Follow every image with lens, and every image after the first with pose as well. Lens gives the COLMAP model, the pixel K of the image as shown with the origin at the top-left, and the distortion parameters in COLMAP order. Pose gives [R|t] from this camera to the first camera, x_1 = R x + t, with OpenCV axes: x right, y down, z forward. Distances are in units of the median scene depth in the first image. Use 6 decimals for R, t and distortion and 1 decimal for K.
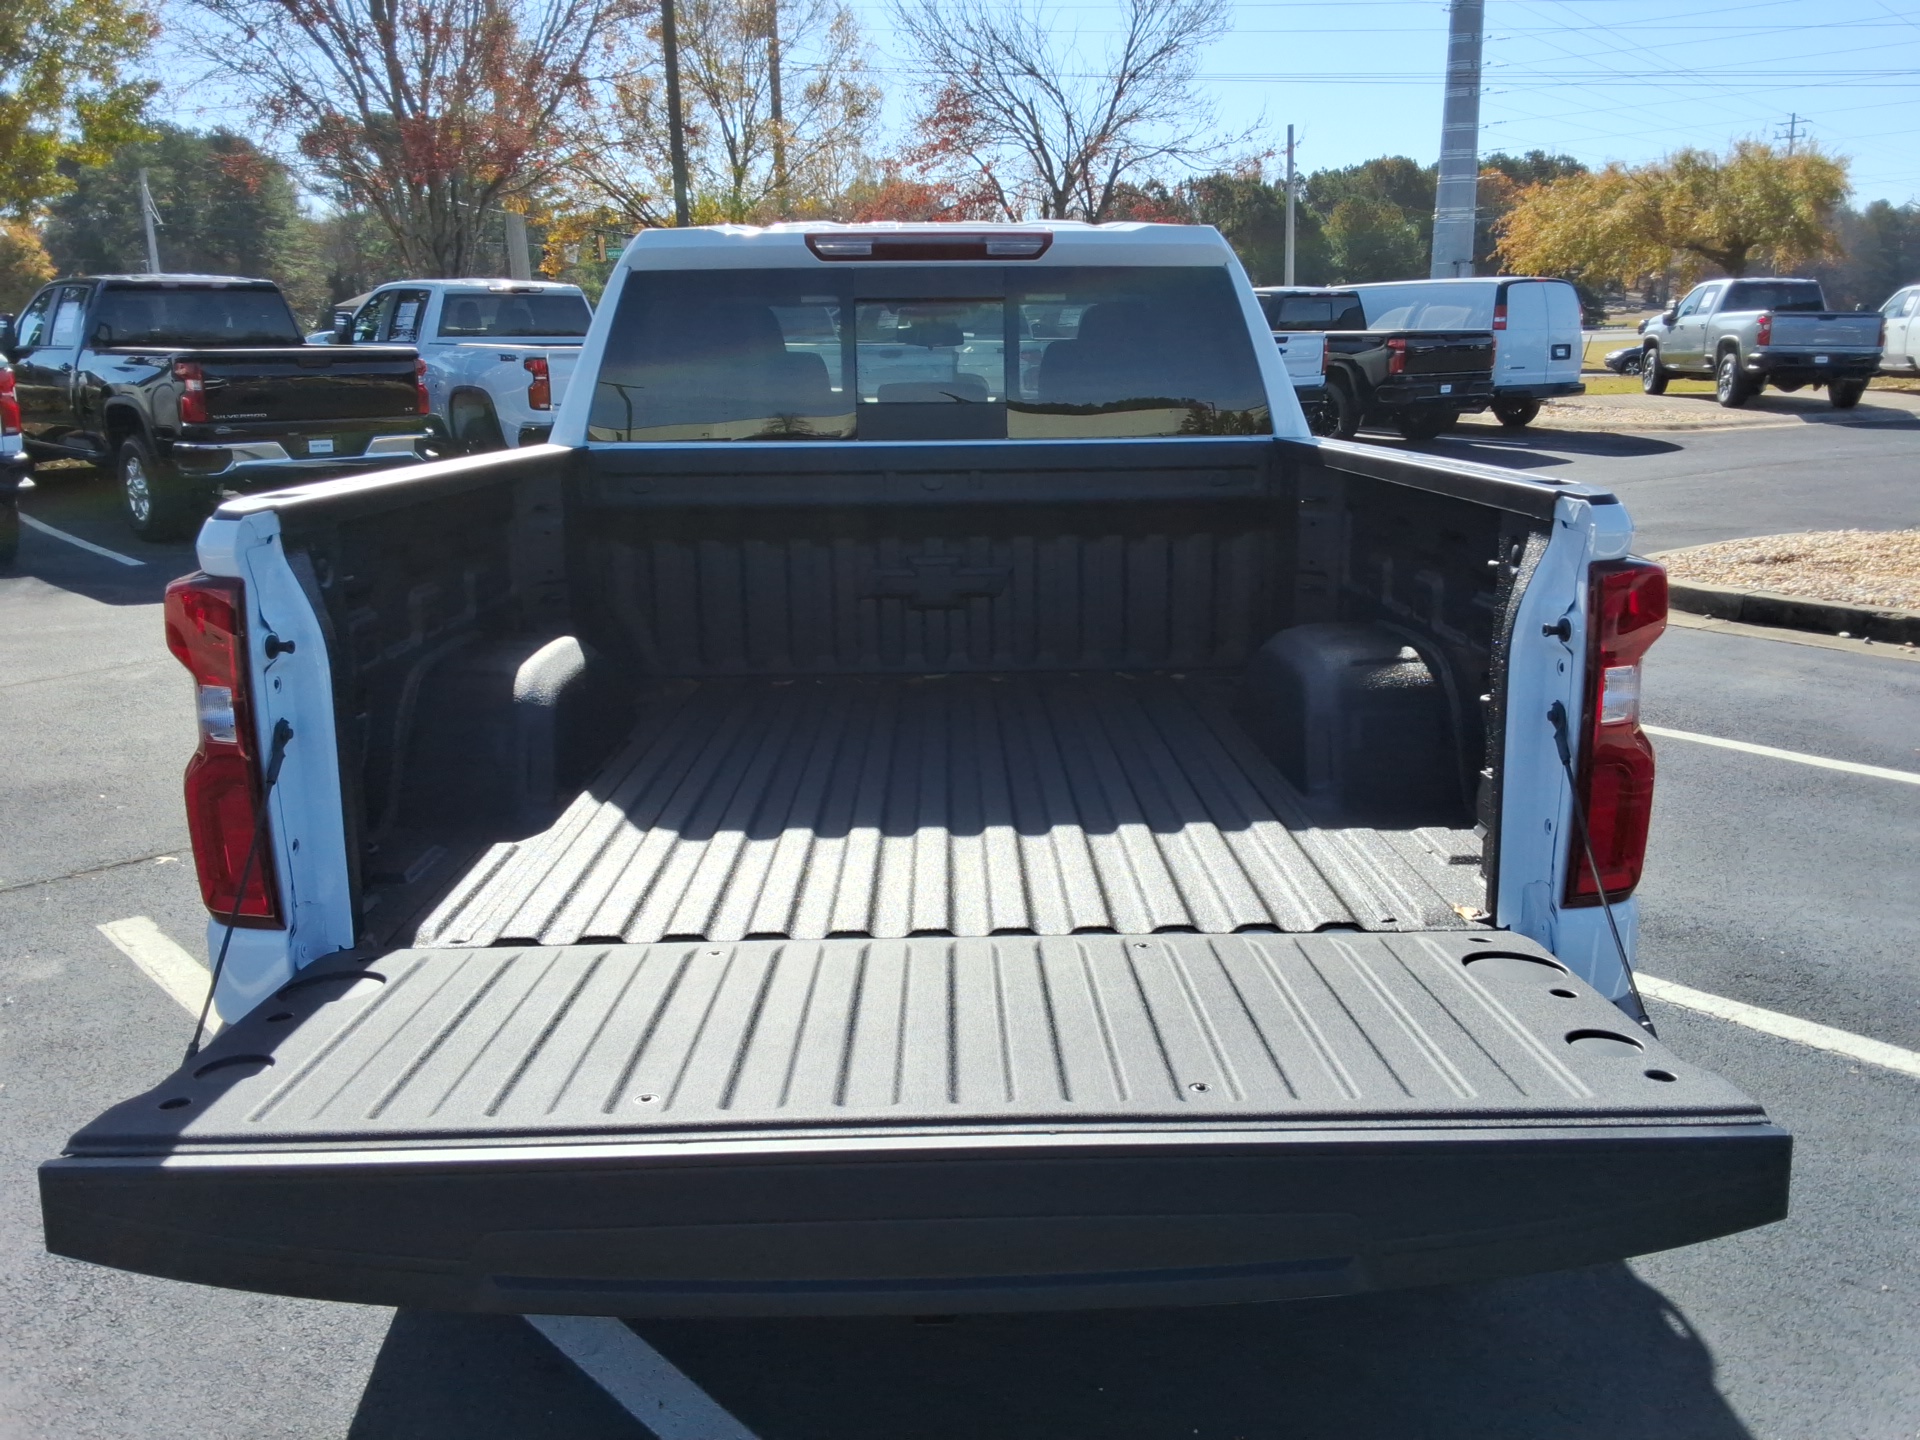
lens RADIAL K [[1554.4, 0, 968.6], [0, 1554.4, 711.2], [0, 0, 1]] dist [0.095868, -0.158902]
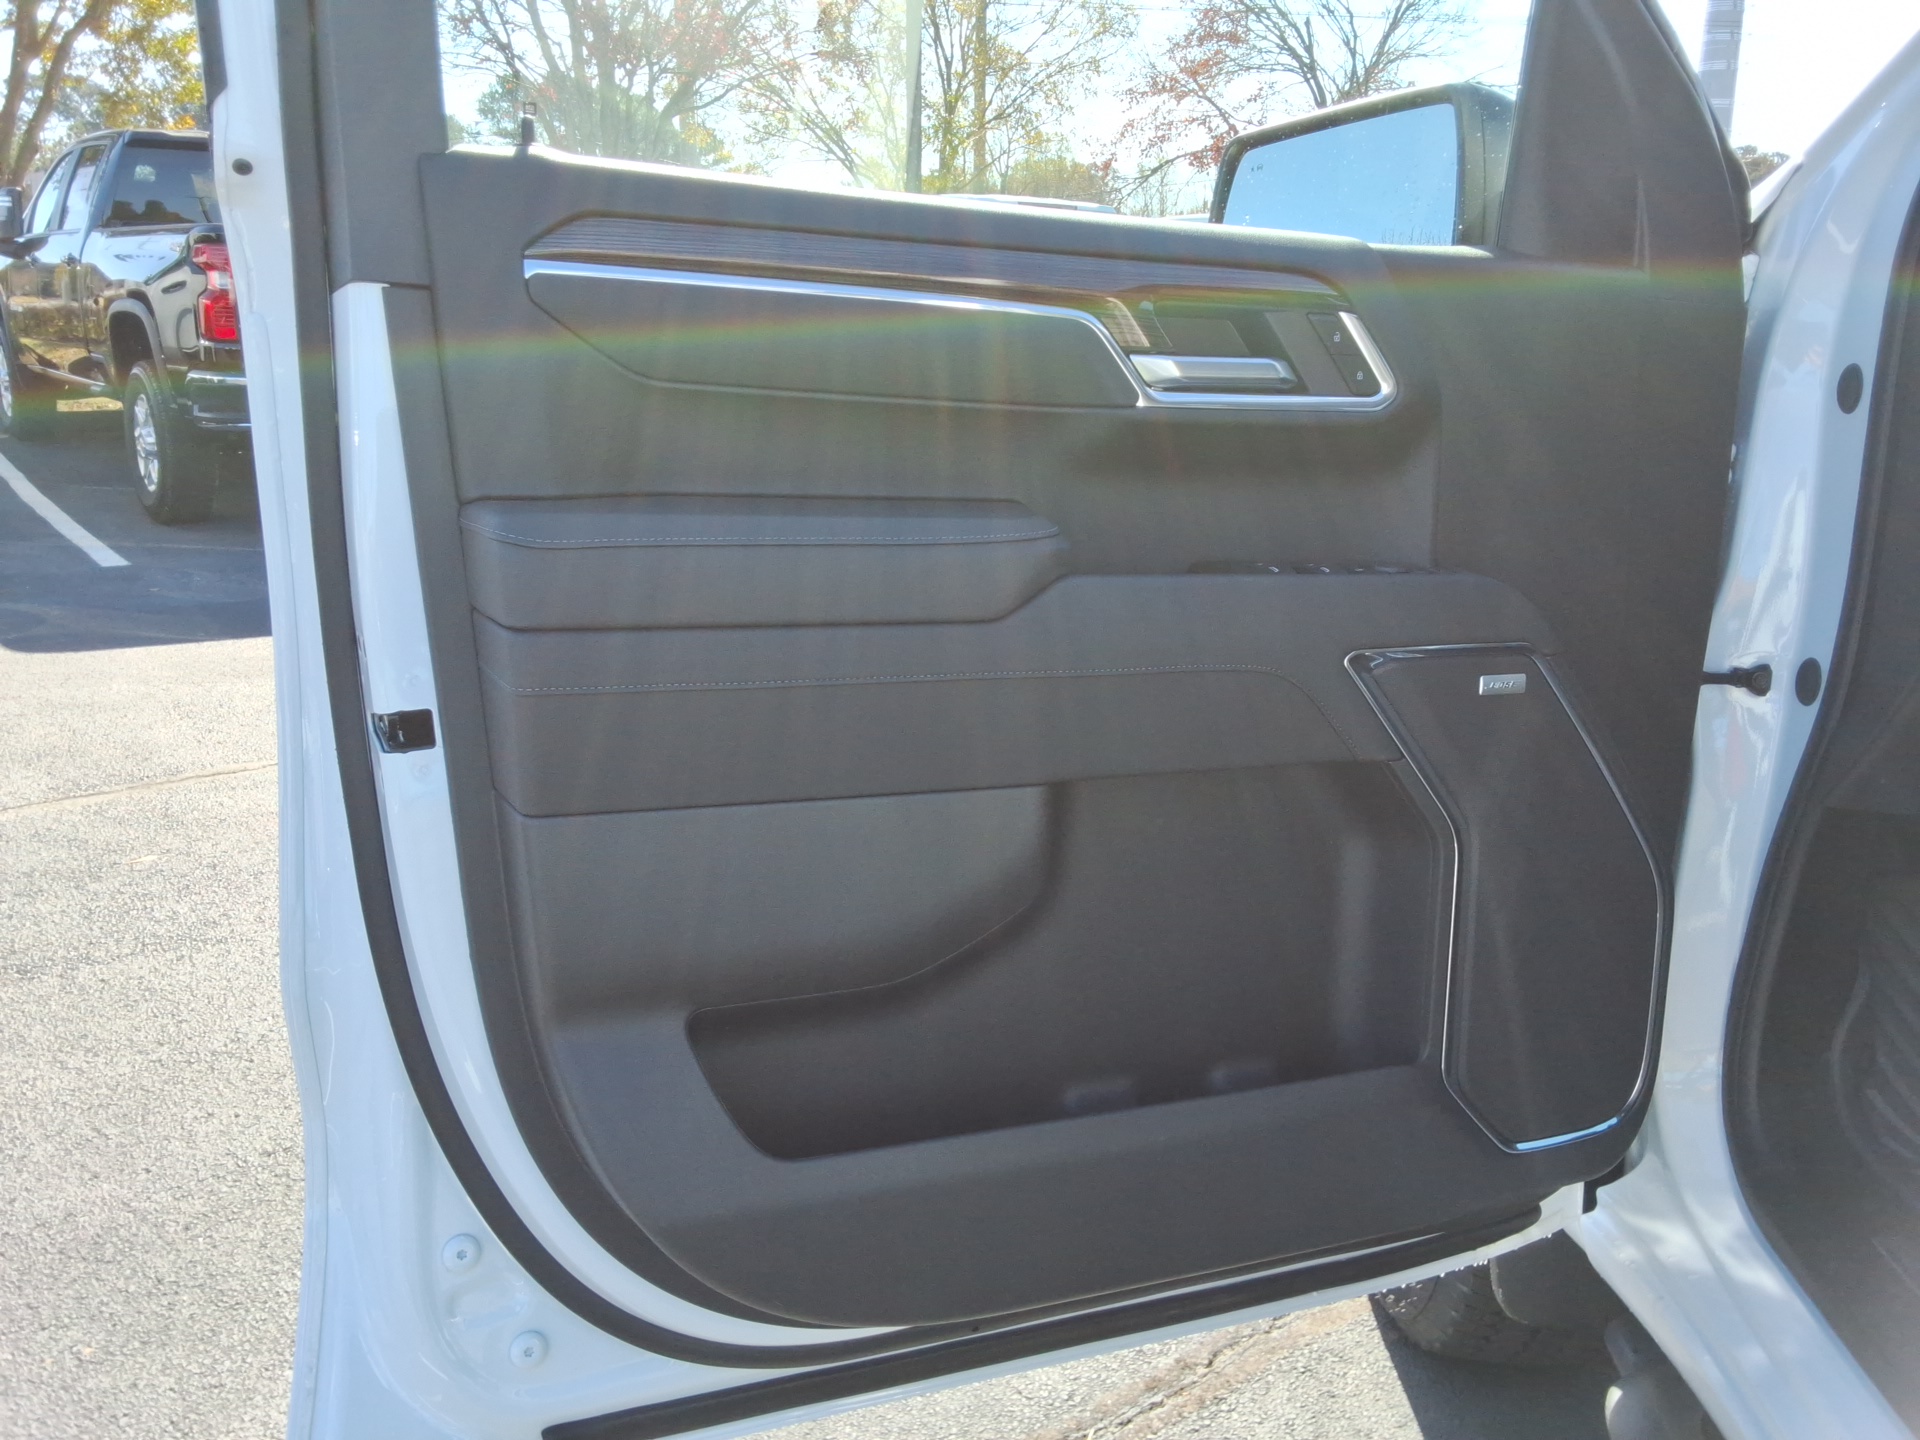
lens RADIAL K [[1554.4, 0, 957.5], [0, 1554.4, 719.8], [0, 0, 1]] dist [0.095868, -0.158902]
pose [[0.994169, 0.058972, -0.090284, -0.109177], [-0.057600, 0.998182, 0.017734, -0.049580], [0.091166, -0.012430, 0.995758, 0.328562]]
